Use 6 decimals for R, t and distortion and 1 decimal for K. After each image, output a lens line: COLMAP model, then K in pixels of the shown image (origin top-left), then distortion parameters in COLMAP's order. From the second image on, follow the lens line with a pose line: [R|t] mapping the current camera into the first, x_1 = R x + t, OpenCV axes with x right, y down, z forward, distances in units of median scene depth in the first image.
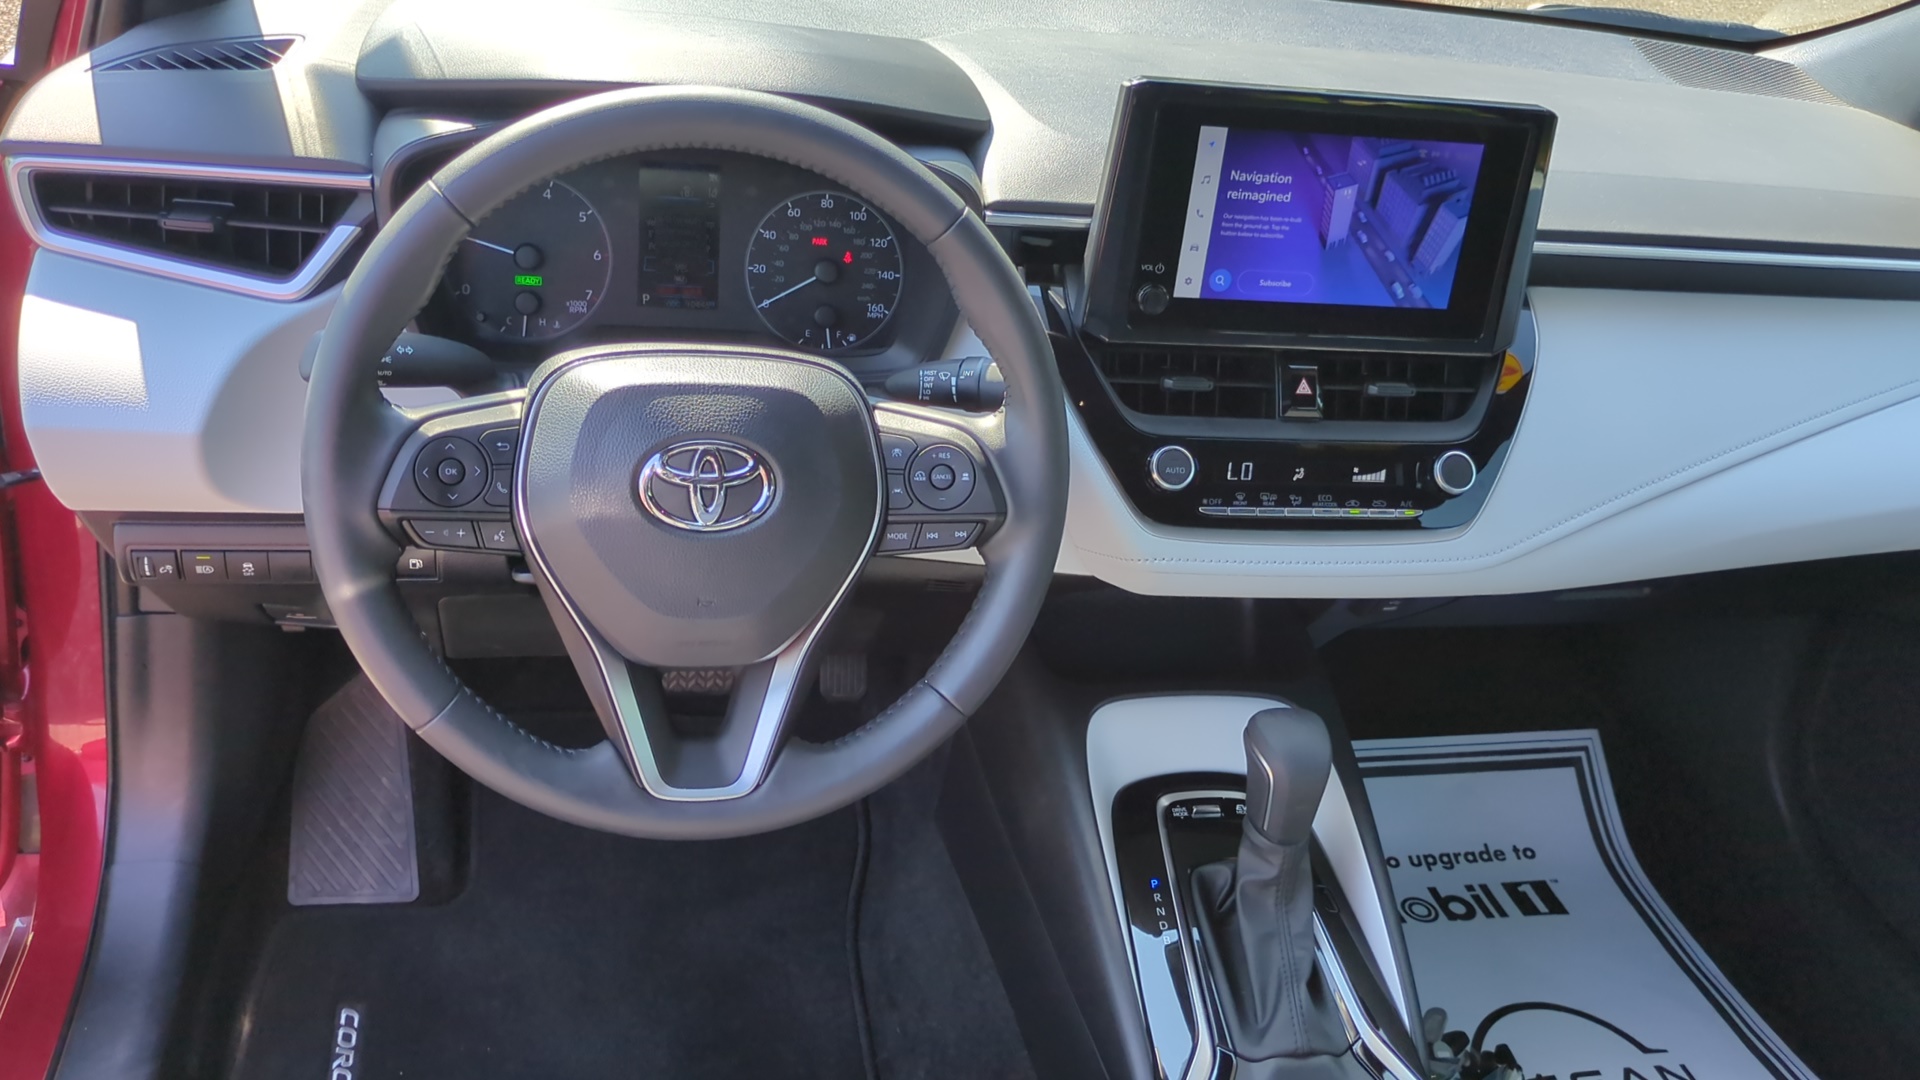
lens RADIAL K [[1532.8, 0, 951.9], [0, 1532.8, 546.4], [0, 0, 1]] dist [-0.005079, -0.012688]
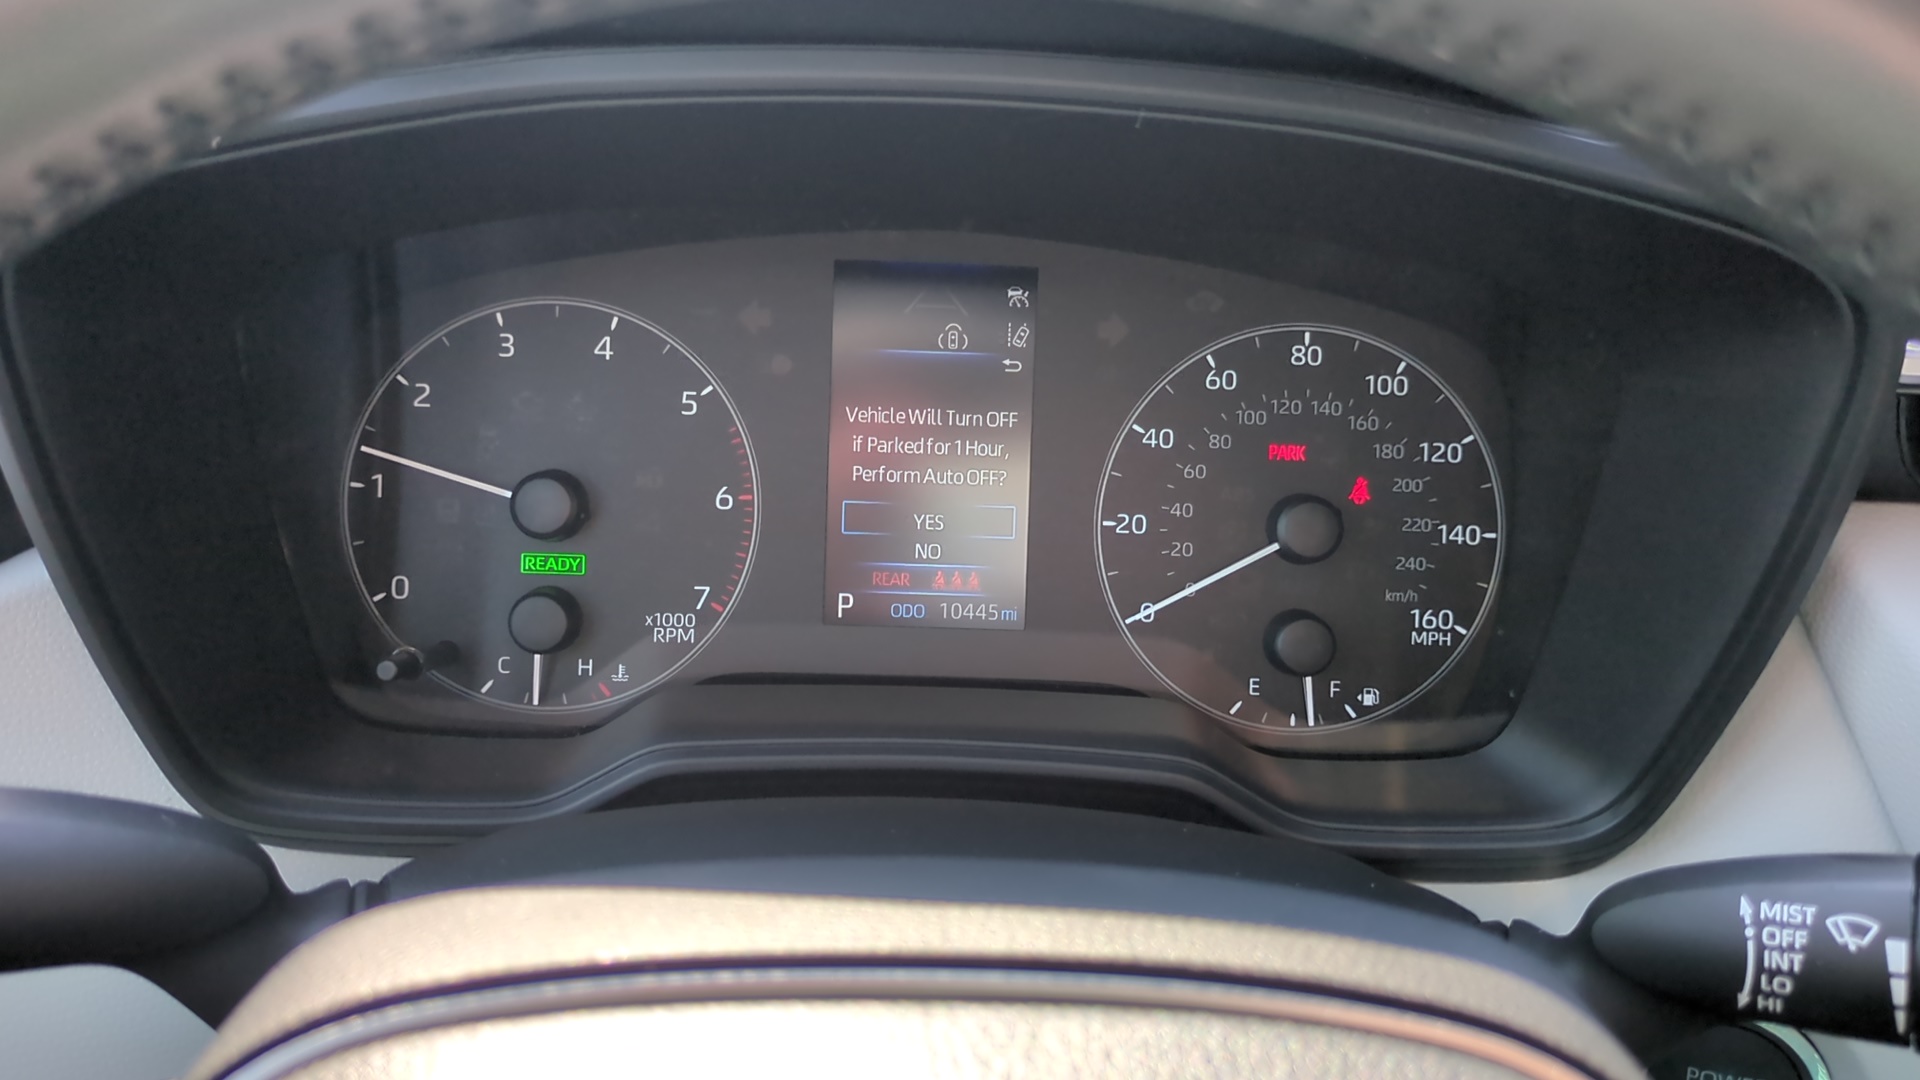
lens RADIAL K [[1532.8, 0, 968.4], [0, 1532.8, 542.1], [0, 0, 1]] dist [-0.005079, -0.012688]
pose [[0.980854, -0.011104, -0.194427, -0.109416], [-0.017289, 0.989466, -0.143728, -0.144993], [0.193975, 0.144338, 0.970330, 0.742409]]
